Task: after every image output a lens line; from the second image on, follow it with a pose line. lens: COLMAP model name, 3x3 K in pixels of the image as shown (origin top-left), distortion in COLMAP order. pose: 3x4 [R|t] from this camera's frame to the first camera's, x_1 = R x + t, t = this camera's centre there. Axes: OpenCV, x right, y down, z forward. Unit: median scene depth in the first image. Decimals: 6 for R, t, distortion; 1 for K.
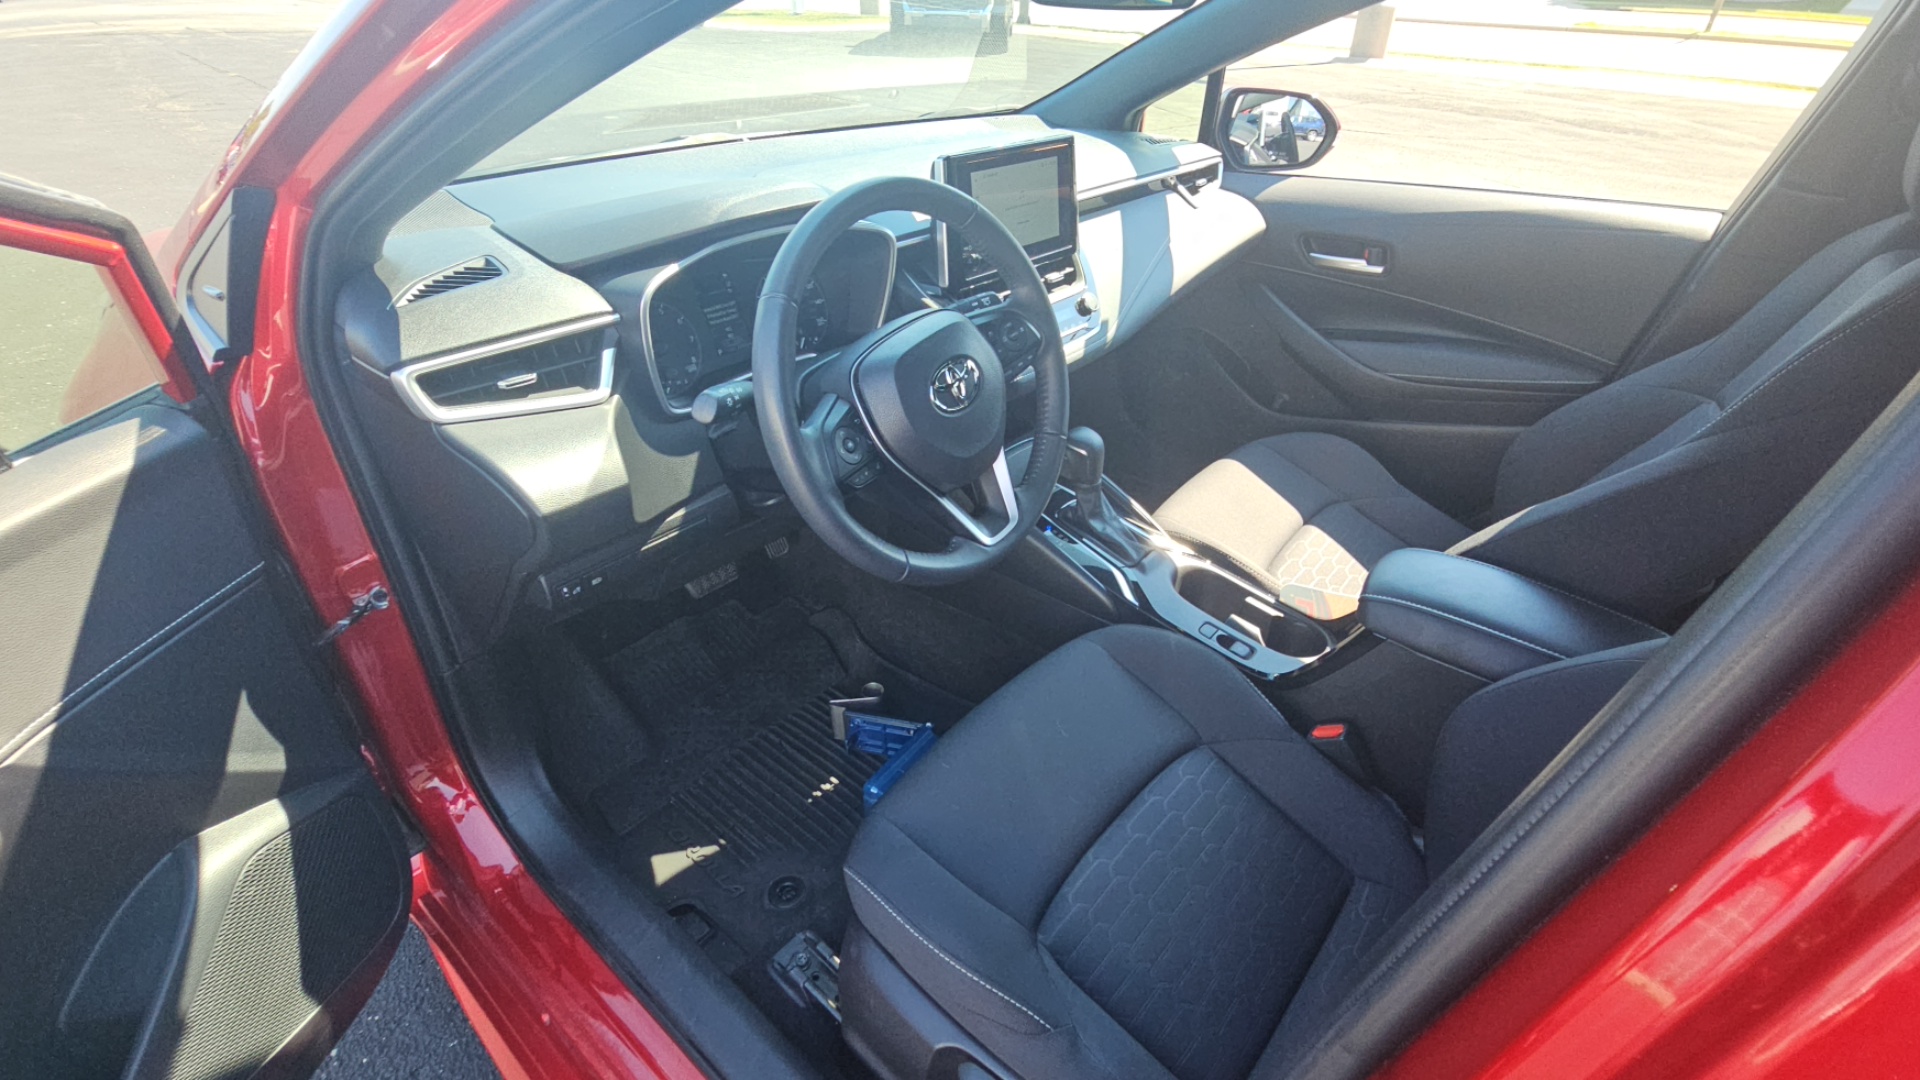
lens RADIAL K [[882.7, 0, 960.0], [0, 882.7, 540.0], [0, 0, 1]] dist [0.006957, -0.005550]
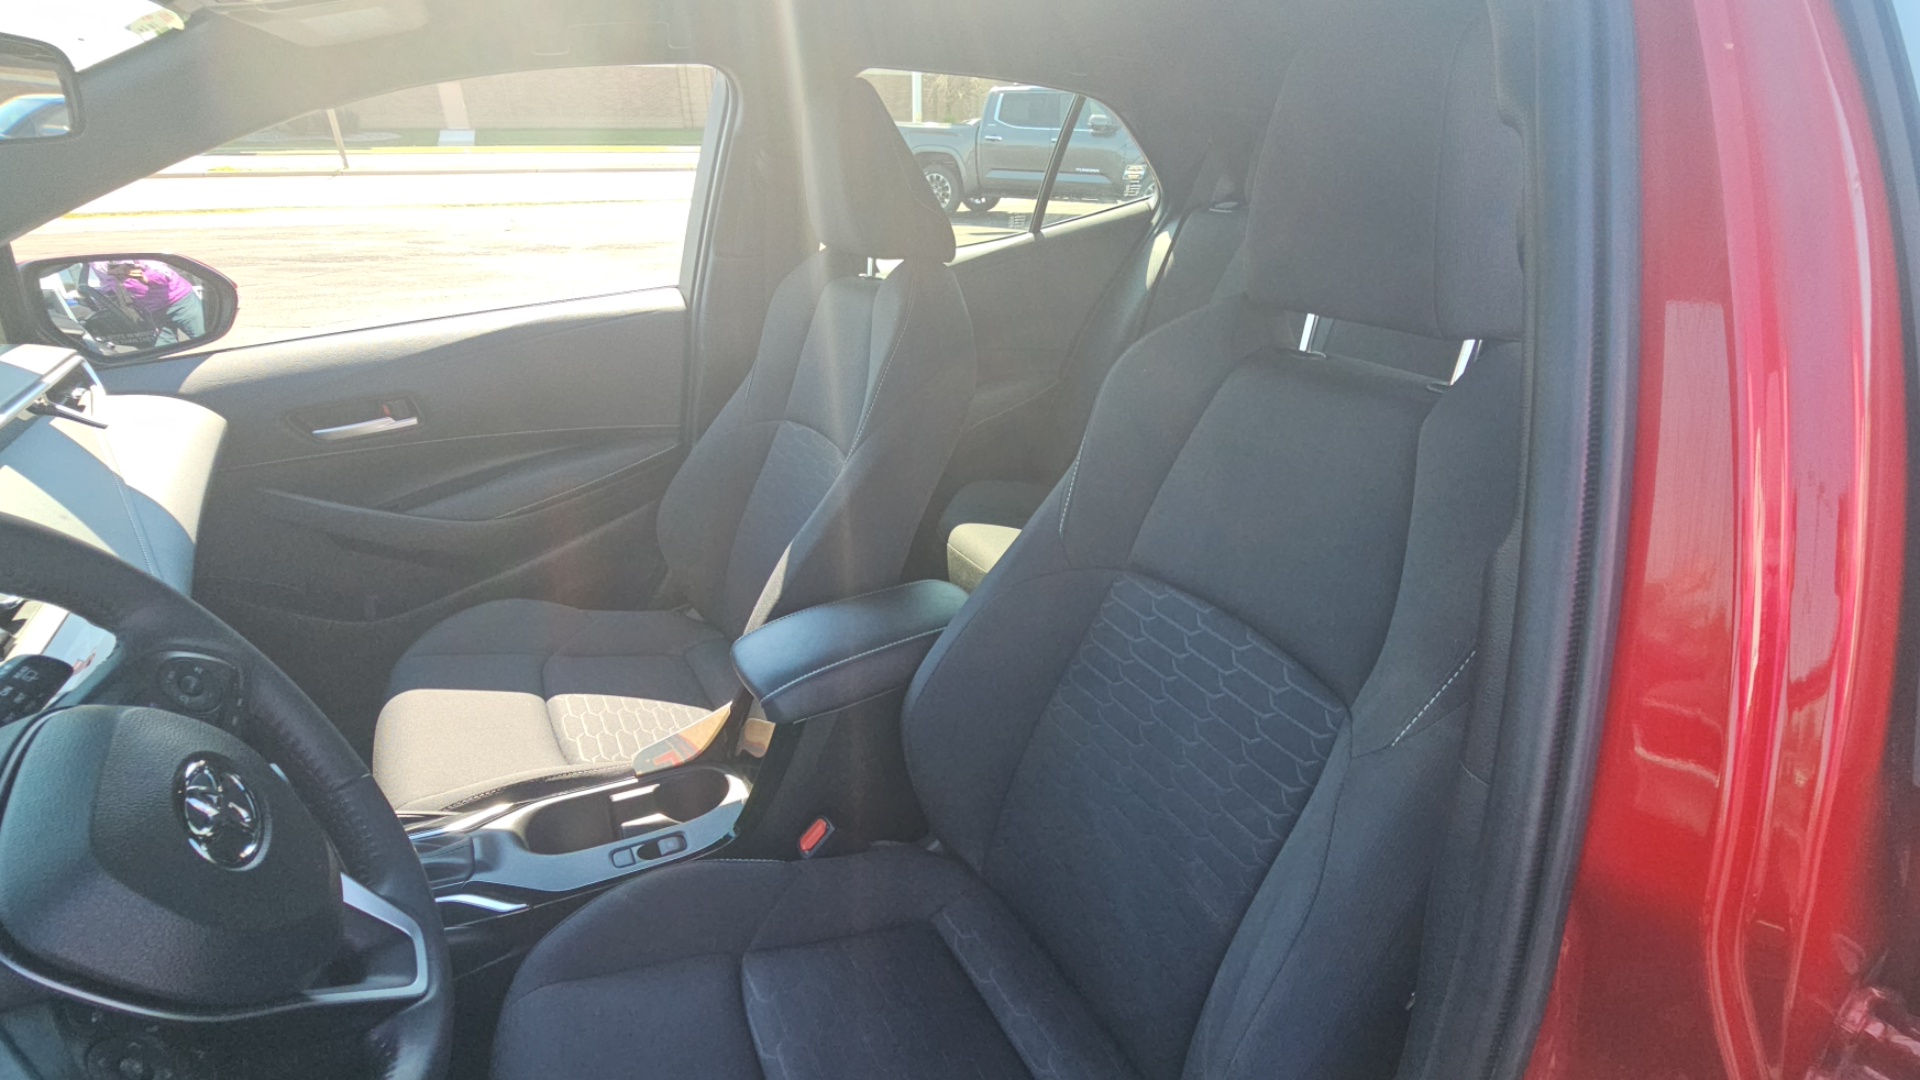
lens RADIAL K [[882.7, 0, 960.0], [0, 882.7, 540.0], [0, 0, 1]] dist [0.006957, -0.005550]
pose [[0.310932, -0.414578, 0.855246, -0.175459], [0.522591, 0.826189, 0.210500, -0.133836], [-0.793864, 0.381493, 0.473544, 0.250729]]
